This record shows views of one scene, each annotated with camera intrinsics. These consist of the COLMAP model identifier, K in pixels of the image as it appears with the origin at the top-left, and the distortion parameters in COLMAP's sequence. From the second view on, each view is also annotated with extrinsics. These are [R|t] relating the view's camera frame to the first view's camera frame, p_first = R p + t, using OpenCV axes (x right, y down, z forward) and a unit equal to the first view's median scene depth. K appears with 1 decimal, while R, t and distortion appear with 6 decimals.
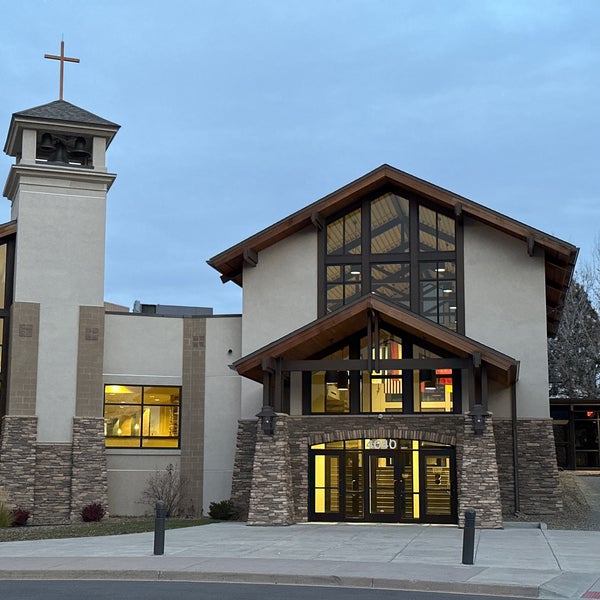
lens RADIAL K [[1121.5, 0, 300.0], [0, 1121.5, 300.0], [0, 0, 1]] dist [0.123940, 0.140509]
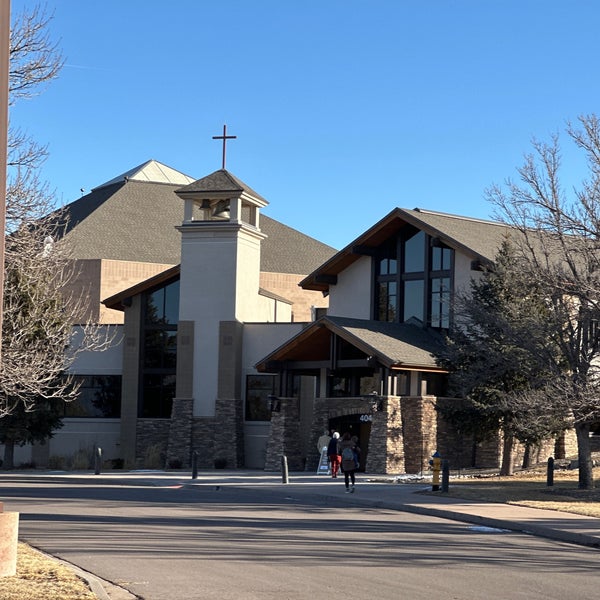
lens RADIAL K [[1825.1, 0, 299.0], [0, 1825.1, 281.2], [0, 0, 1]] dist [-0.362115, 10.180126]
pose [[0.825275, -0.042007, -0.563167, 1.223184], [0.071800, 0.996942, 0.030855, -0.112317], [0.560148, -0.065900, 0.825767, -0.865857]]
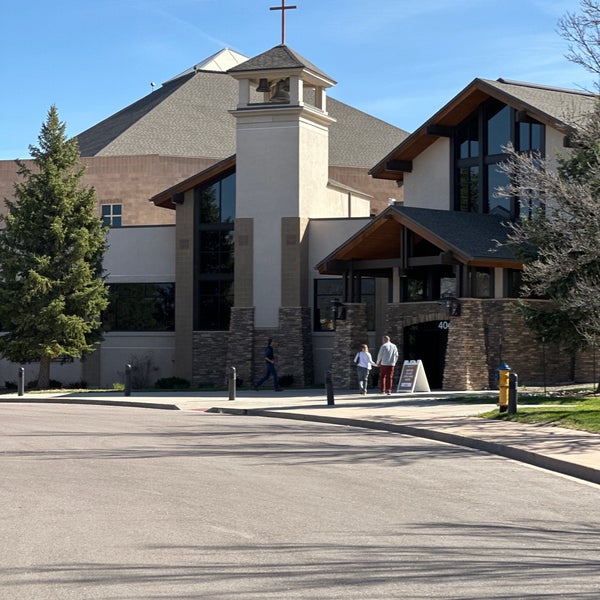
lens RADIAL K [[1825.1, 0, 299.0], [0, 1825.1, 281.2], [0, 0, 1]] dist [-0.362115, 10.180126]
pose [[0.778942, -0.033249, -0.626214, 1.110789], [0.100300, 0.992343, 0.072073, -0.070755], [0.619023, -0.118950, 0.776313, -0.573119]]
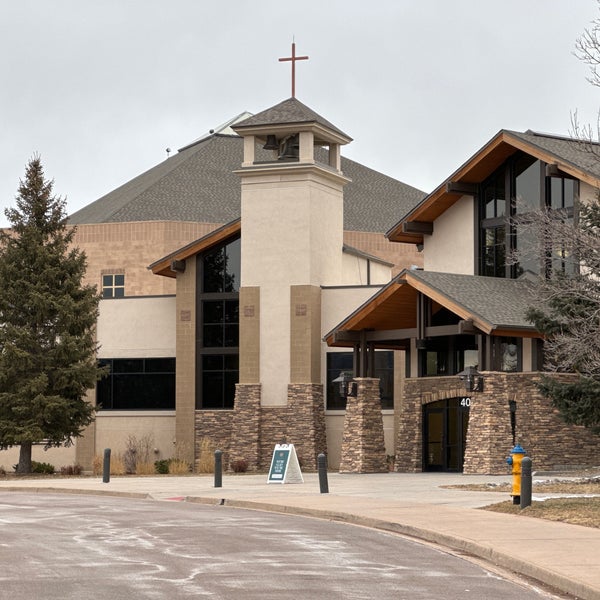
lens RADIAL K [[1825.1, 0, 299.0], [0, 1825.1, 281.2], [0, 0, 1]] dist [-0.362115, 10.180126]
pose [[0.762499, -0.064947, -0.643721, 1.027140], [0.105496, 0.994114, 0.024662, -0.045458], [0.638330, -0.086715, 0.764863, -0.411571]]
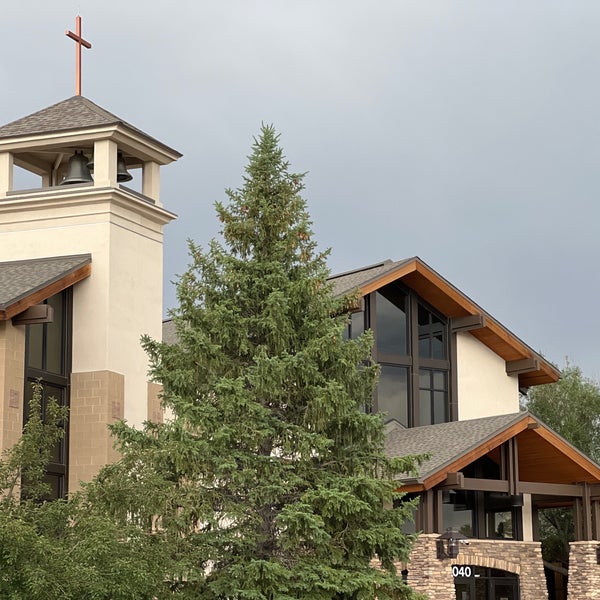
lens RADIAL K [[1825.1, 0, 299.0], [0, 1825.1, 281.2], [0, 0, 1]] dist [-0.362115, 10.180126]
pose [[0.664627, 0.132929, 0.735256, -1.080861], [-0.108935, 0.990772, -0.080653, 0.026661], [-0.739192, -0.026491, 0.672974, 0.098539]]
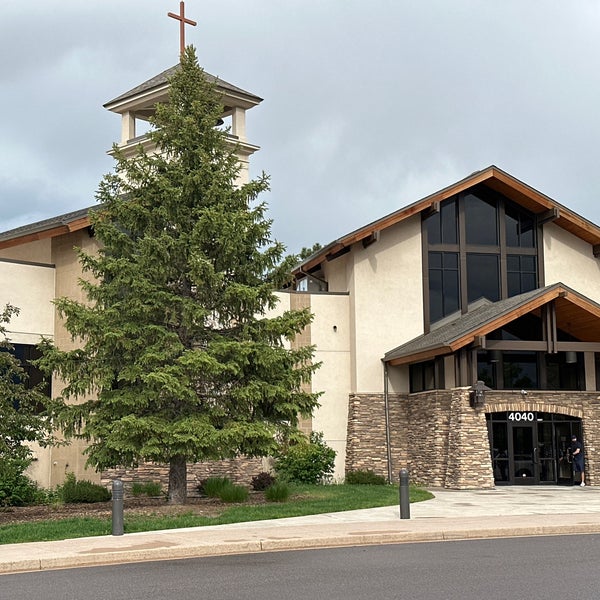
lens RADIAL K [[1121.5, 0, 300.0], [0, 1121.5, 300.0], [0, 0, 1]] dist [0.123940, 0.140509]
pose [[0.893065, 0.051465, 0.446974, -0.603845], [-0.059510, 0.998220, 0.003966, 0.019620], [-0.445974, -0.030141, 0.894538, 0.088861]]
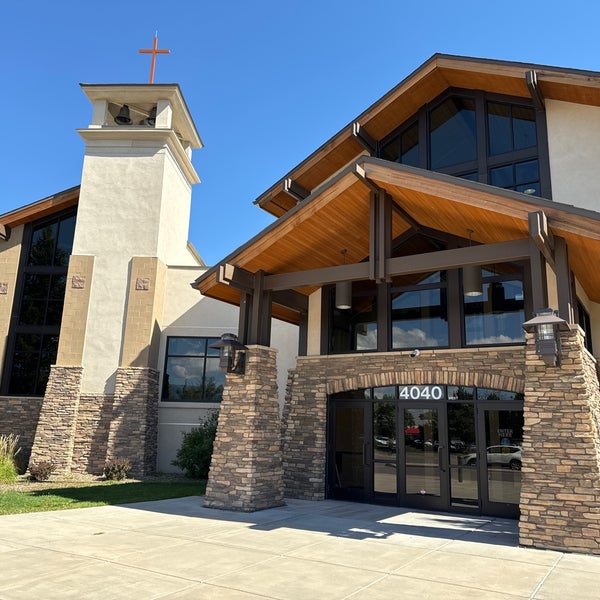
lens RADIAL K [[558.1, 0, 300.0], [0, 558.1, 300.0], [0, 0, 1]] dist [0.174206, -0.334058]
pose [[0.930145, -0.059275, -0.362377, 0.127072], [0.032059, 0.996225, -0.080667, 0.091825], [0.365791, 0.063414, 0.928534, 0.610295]]
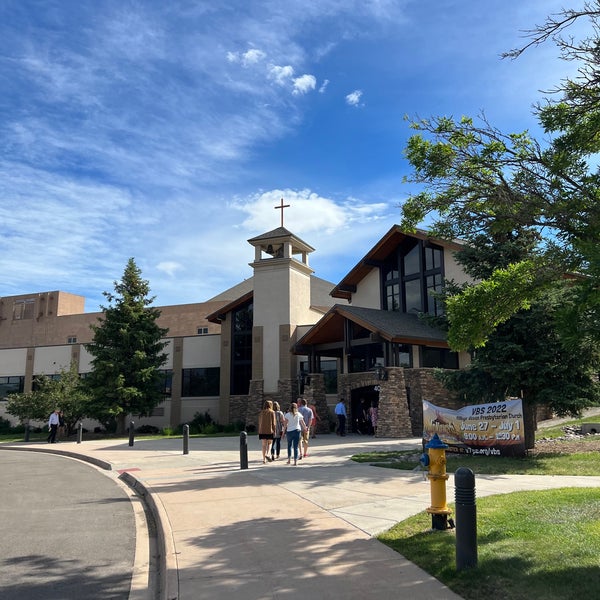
lens RADIAL K [[594.9, 0, 300.0], [0, 594.9, 300.0], [0, 0, 1]] dist [0.135173, 0.001682]
pose [[0.732354, -0.135147, -0.667378, 0.583837], [0.120630, 0.990354, -0.068177, 0.039876], [0.670154, -0.030576, 0.741592, 0.228023]]
